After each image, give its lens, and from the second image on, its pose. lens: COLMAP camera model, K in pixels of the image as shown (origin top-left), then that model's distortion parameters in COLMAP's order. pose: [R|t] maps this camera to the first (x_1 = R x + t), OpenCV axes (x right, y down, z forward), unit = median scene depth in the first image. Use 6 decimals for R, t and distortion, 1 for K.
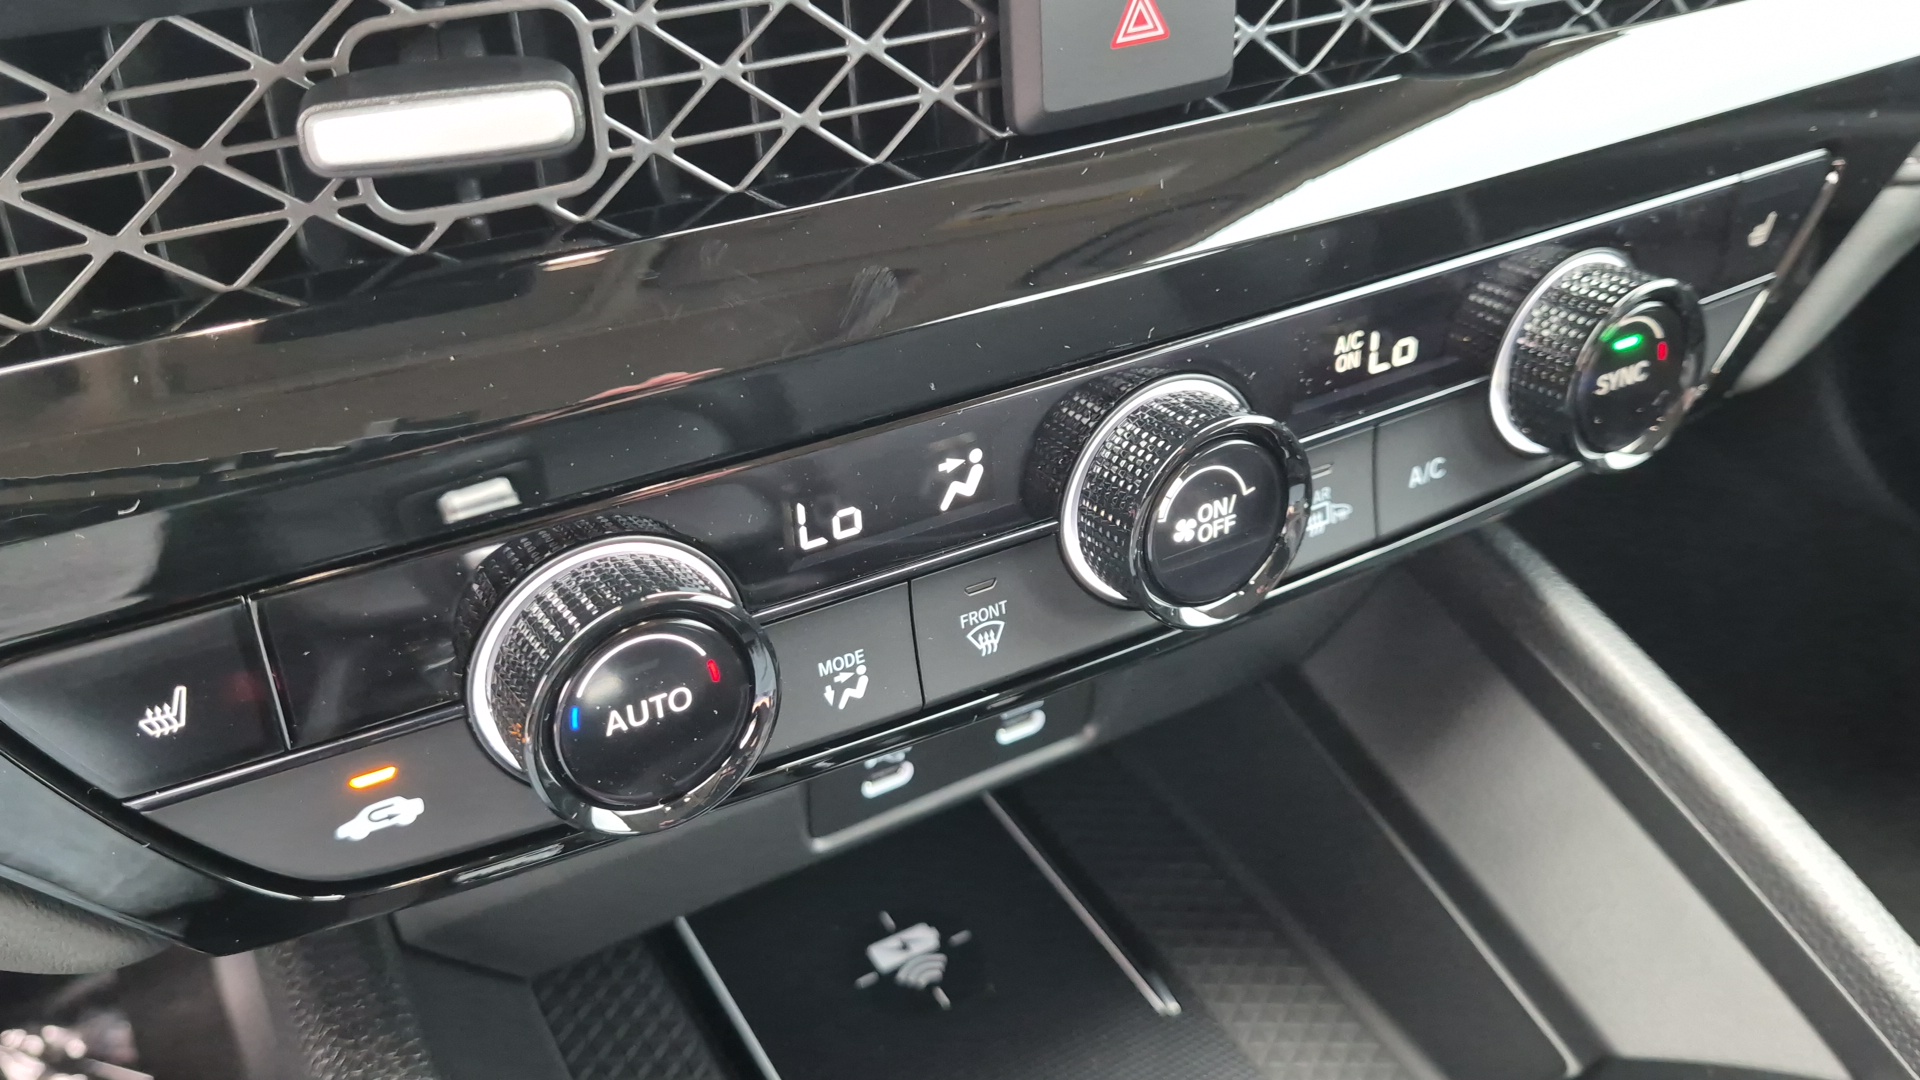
lens RADIAL K [[1674.5, 0, 948.9], [0, 1674.5, 537.5], [0, 0, 1]] dist [0.100486, -0.005015]
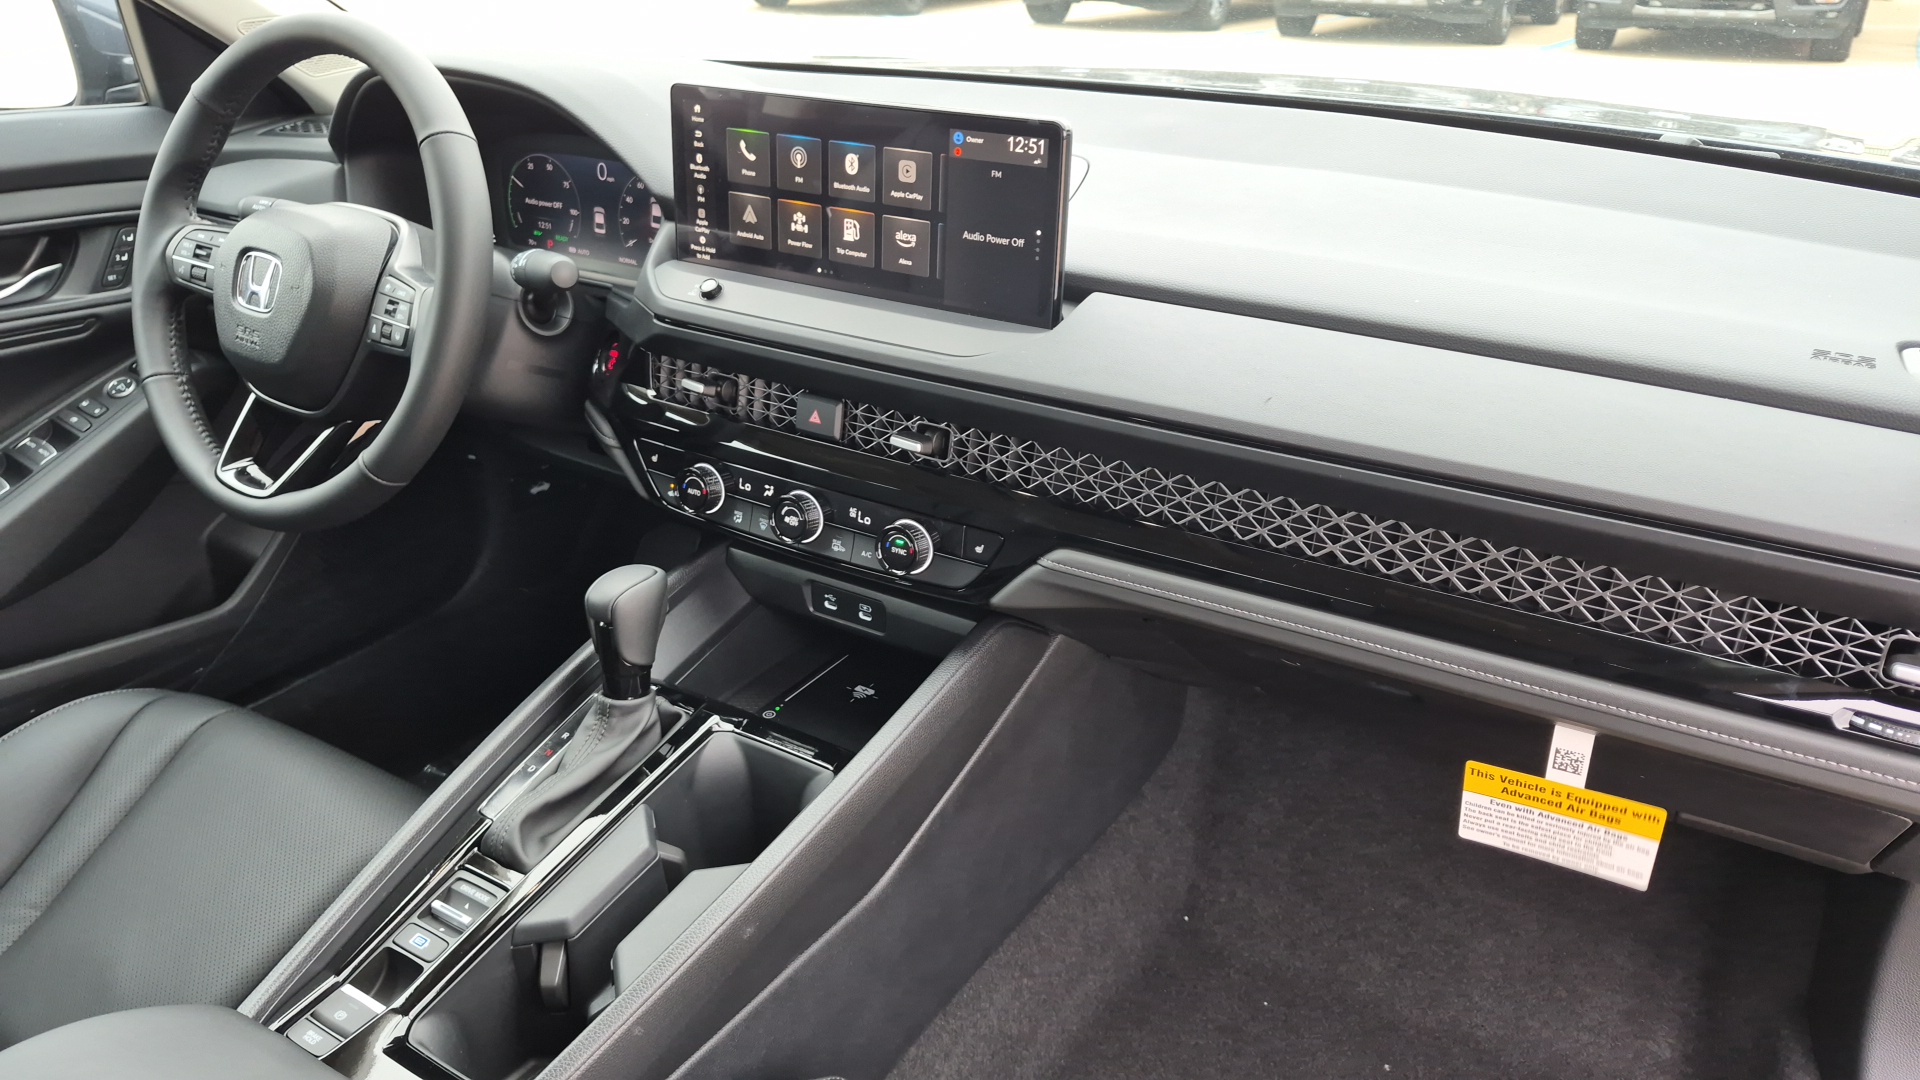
lens RADIAL K [[1351.0, 0, 960.0], [0, 1351.0, 540.0], [0, 0, 1]] dist [0.122813, -0.191630]
pose [[0.443286, 0.345049, -0.827308, 2.996450], [-0.514628, 0.853646, 0.080287, -0.434886], [0.733931, 0.390166, 0.555982, -0.611017]]
